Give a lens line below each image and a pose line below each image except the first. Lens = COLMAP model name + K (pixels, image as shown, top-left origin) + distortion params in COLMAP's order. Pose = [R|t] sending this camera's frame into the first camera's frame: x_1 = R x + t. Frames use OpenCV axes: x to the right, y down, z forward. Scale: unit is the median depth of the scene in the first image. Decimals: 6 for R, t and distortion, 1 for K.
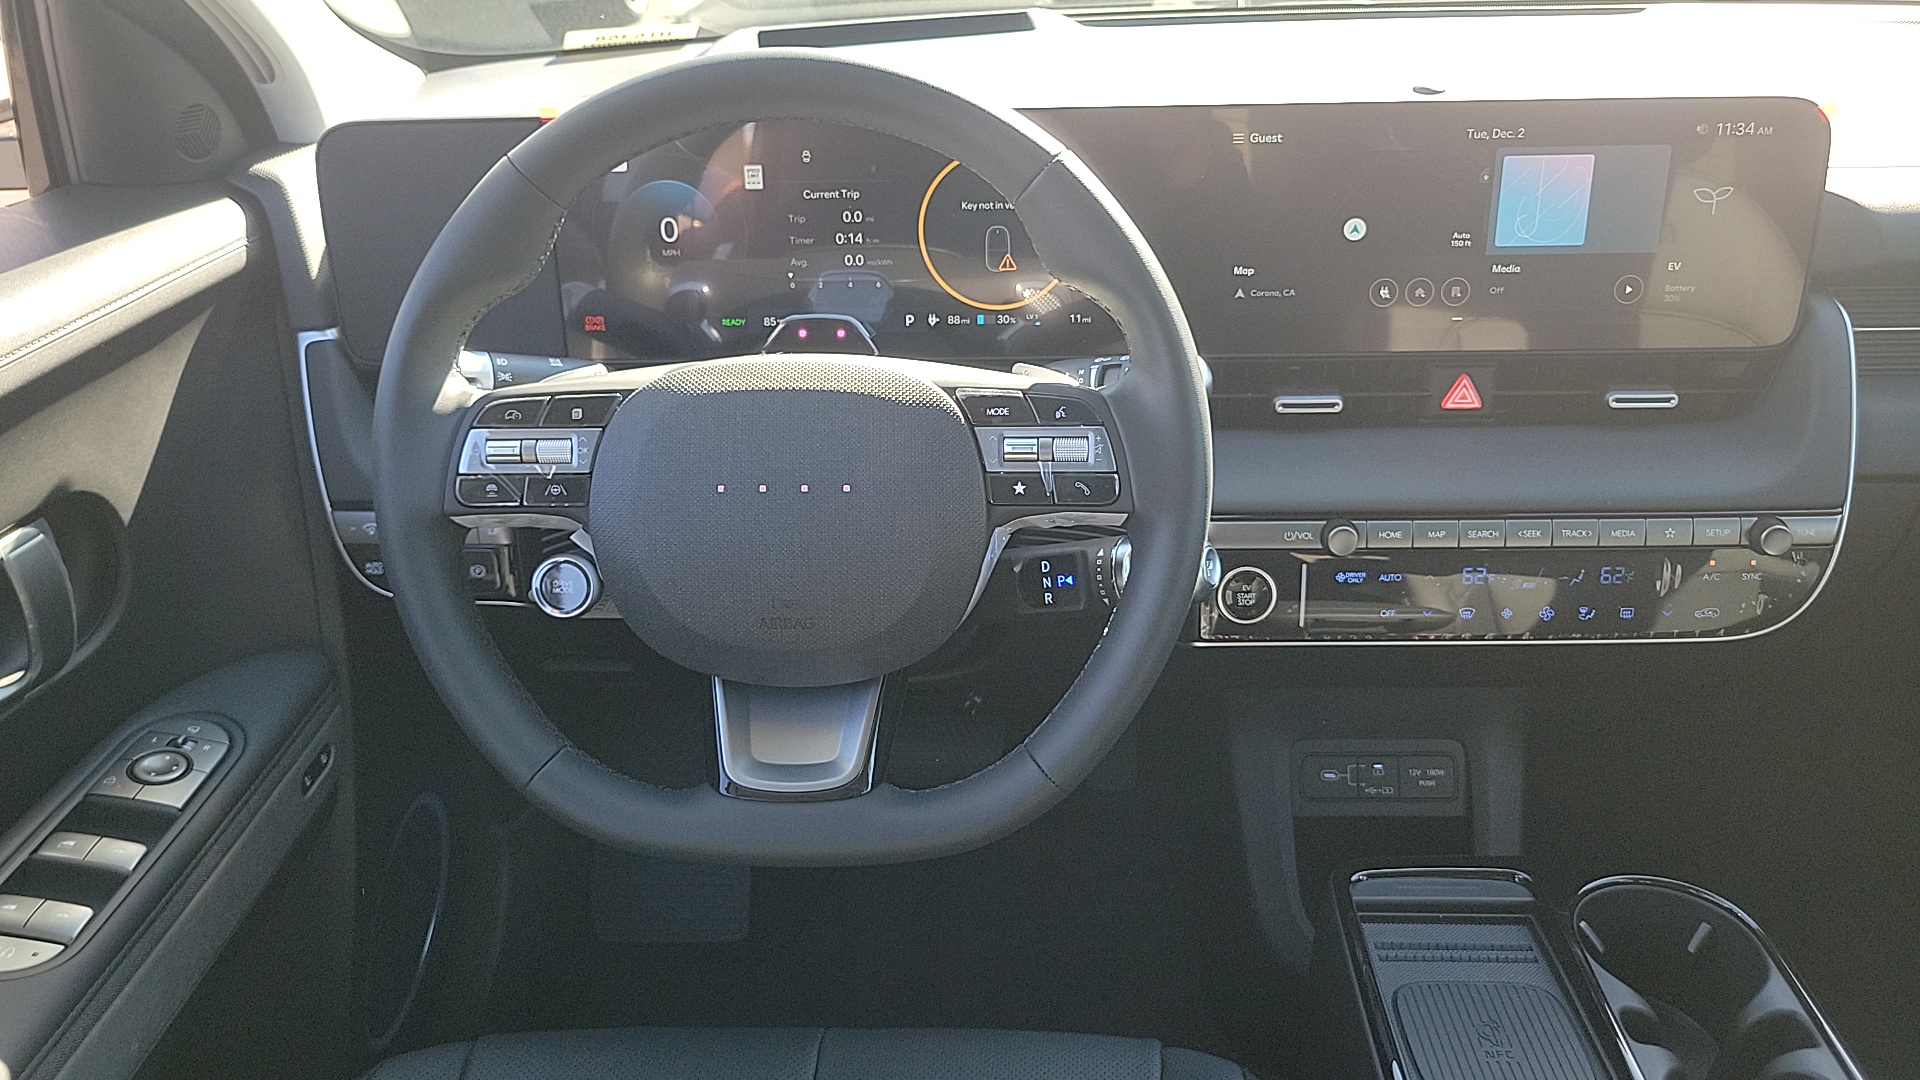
lens RADIAL K [[1440.6, 0, 959.4], [0, 1440.6, 560.9], [0, 0, 1]] dist [0.028316, -0.017289]
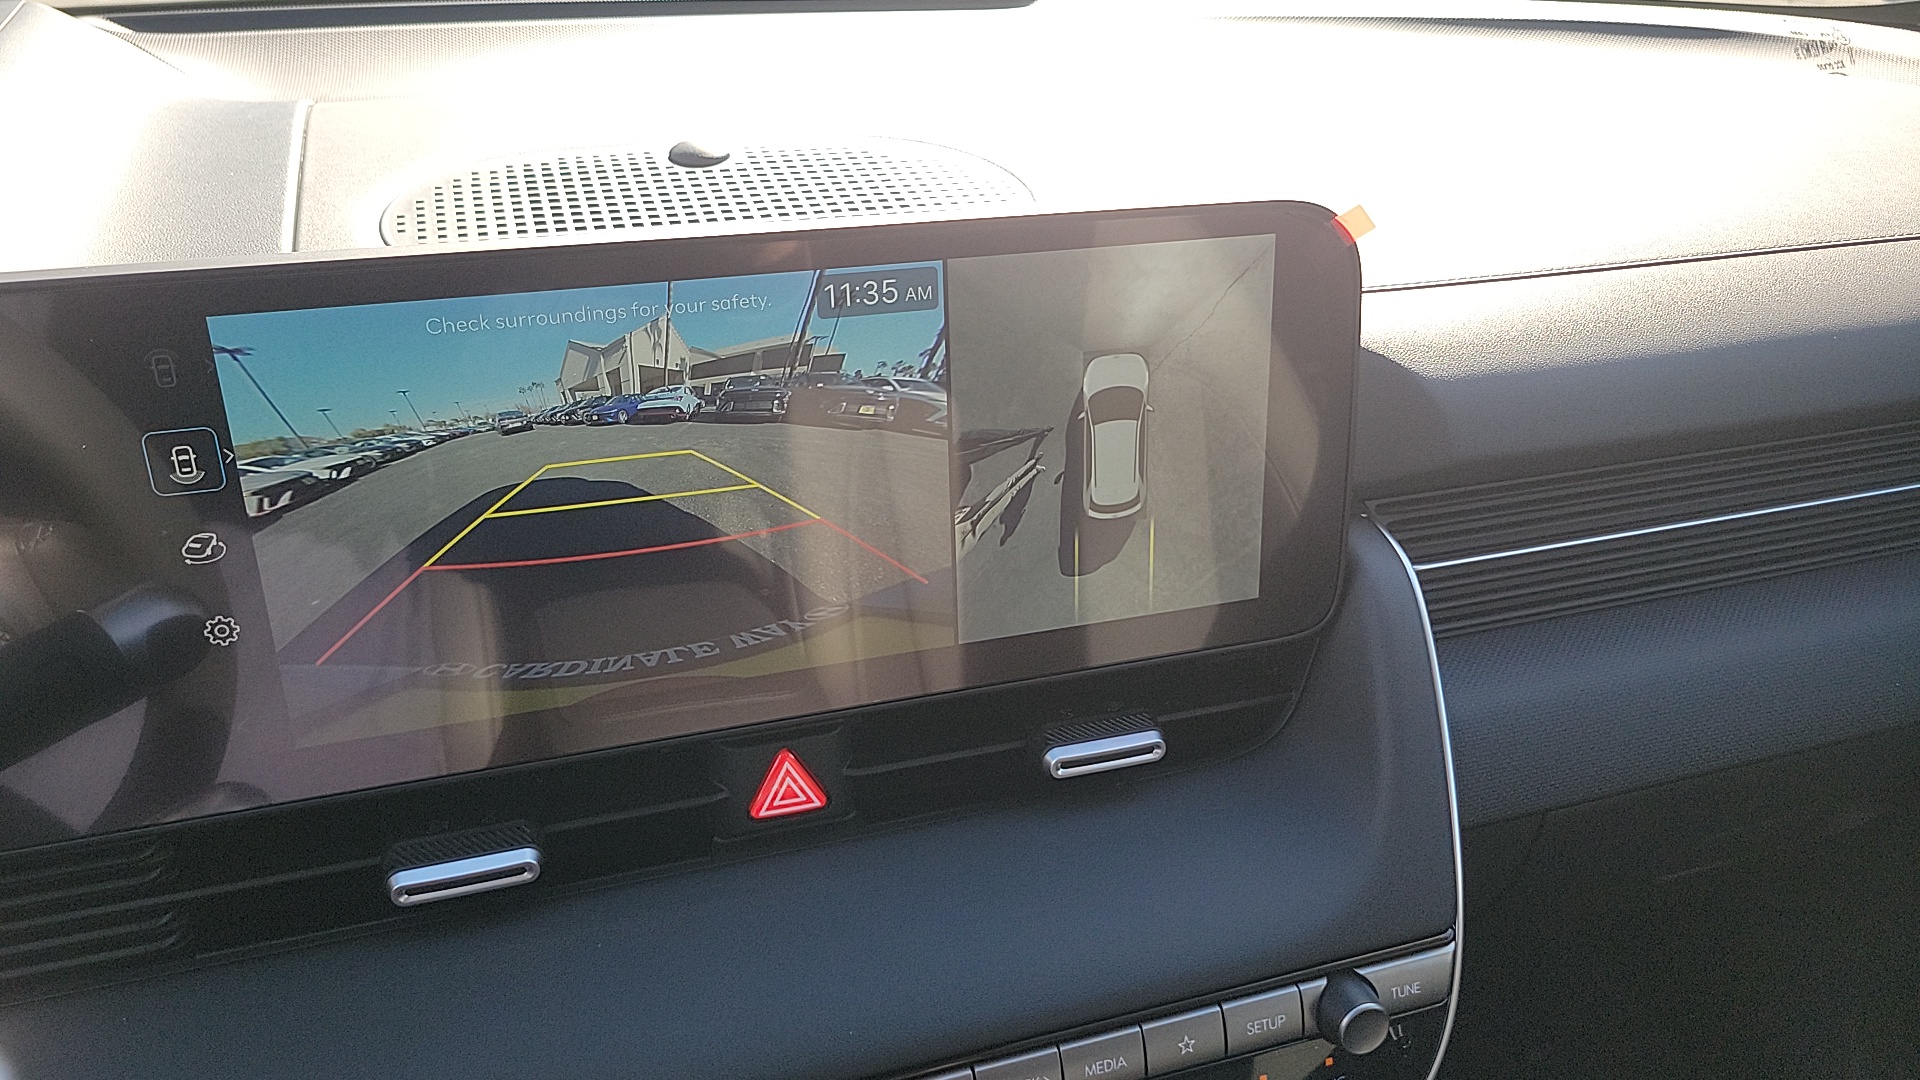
lens RADIAL K [[1440.6, 0, 972.3], [0, 1440.6, 538.6], [0, 0, 1]] dist [0.028316, -0.017289]
pose [[0.936874, -0.129152, 0.324940, 0.271398], [0.124335, 0.991600, 0.035641, -0.225295], [-0.326814, 0.007010, 0.945063, 0.529360]]
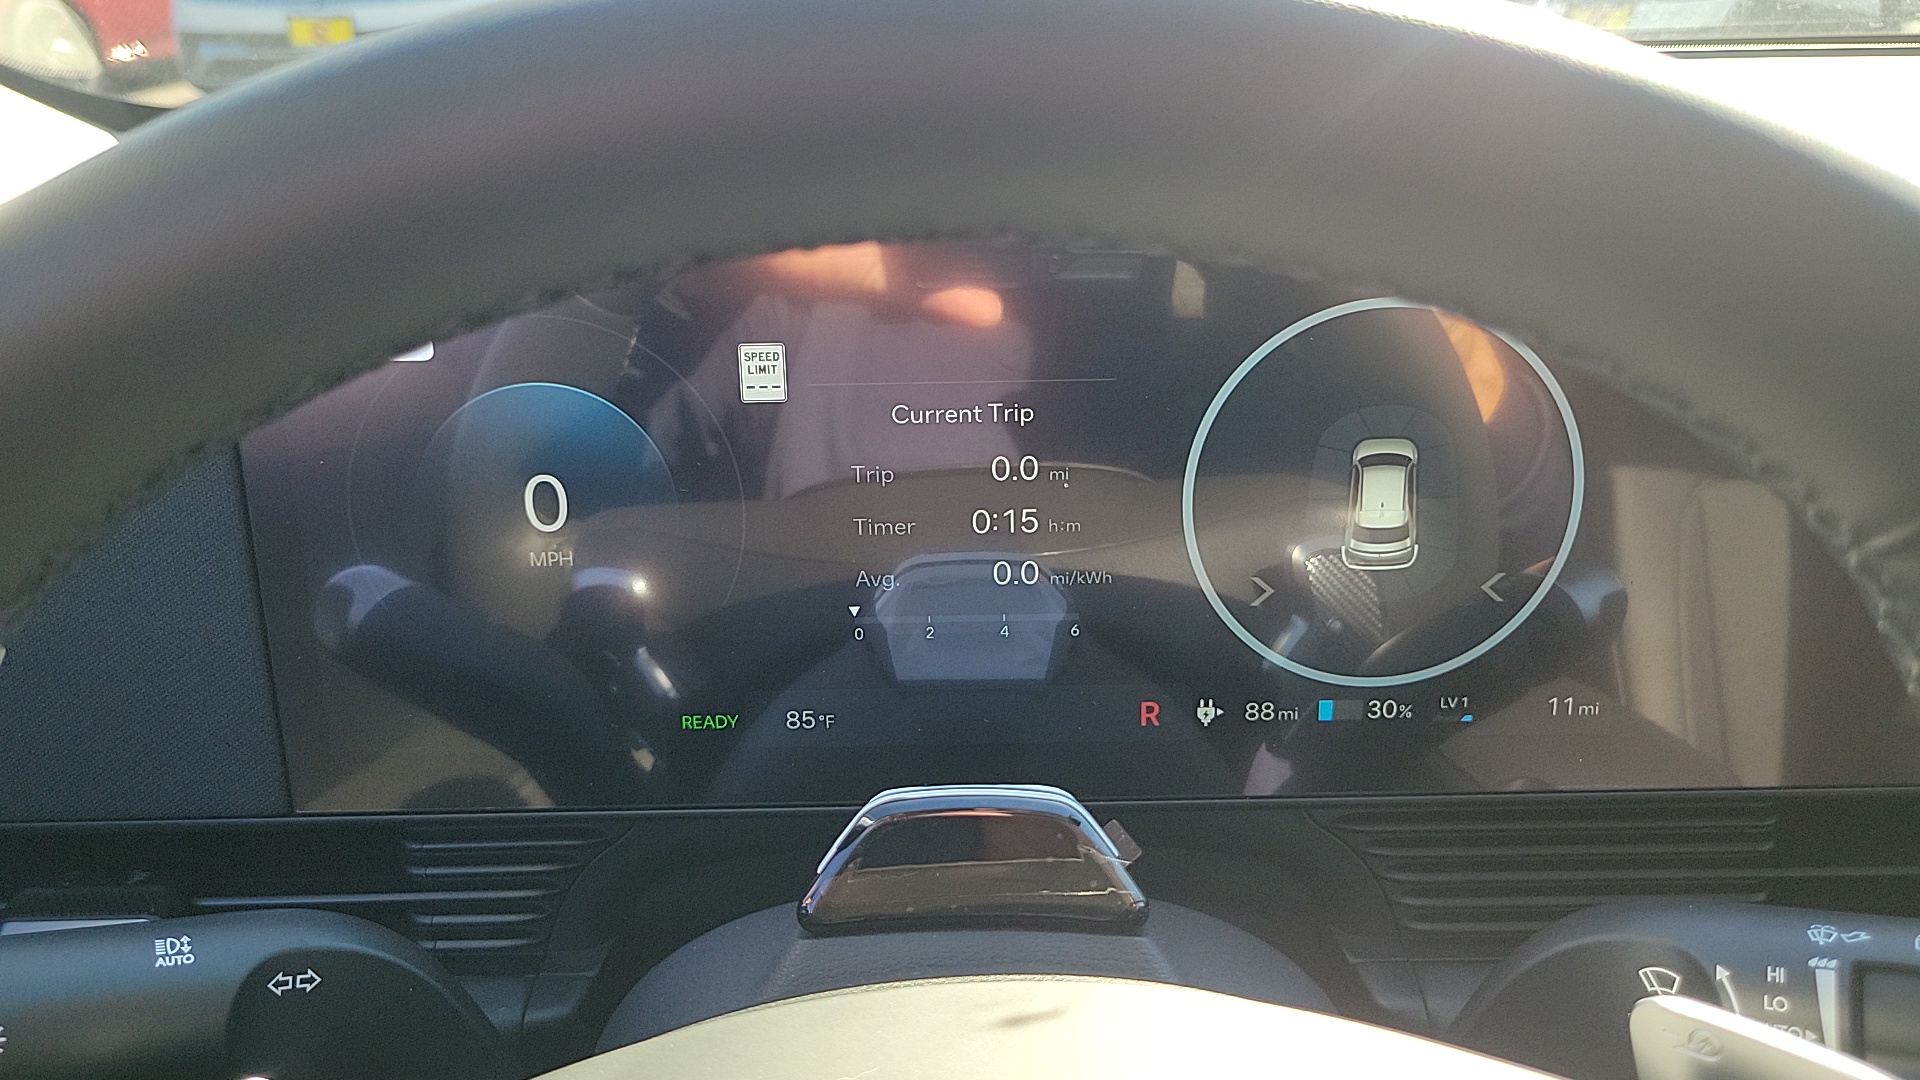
lens RADIAL K [[1440.6, 0, 977.0], [0, 1440.6, 538.2], [0, 0, 1]] dist [0.028316, -0.017289]
pose [[0.998915, -0.011231, 0.045189, -0.105341], [0.015961, 0.994268, -0.105717, -0.182675], [-0.043743, 0.106324, 0.993369, 0.626564]]
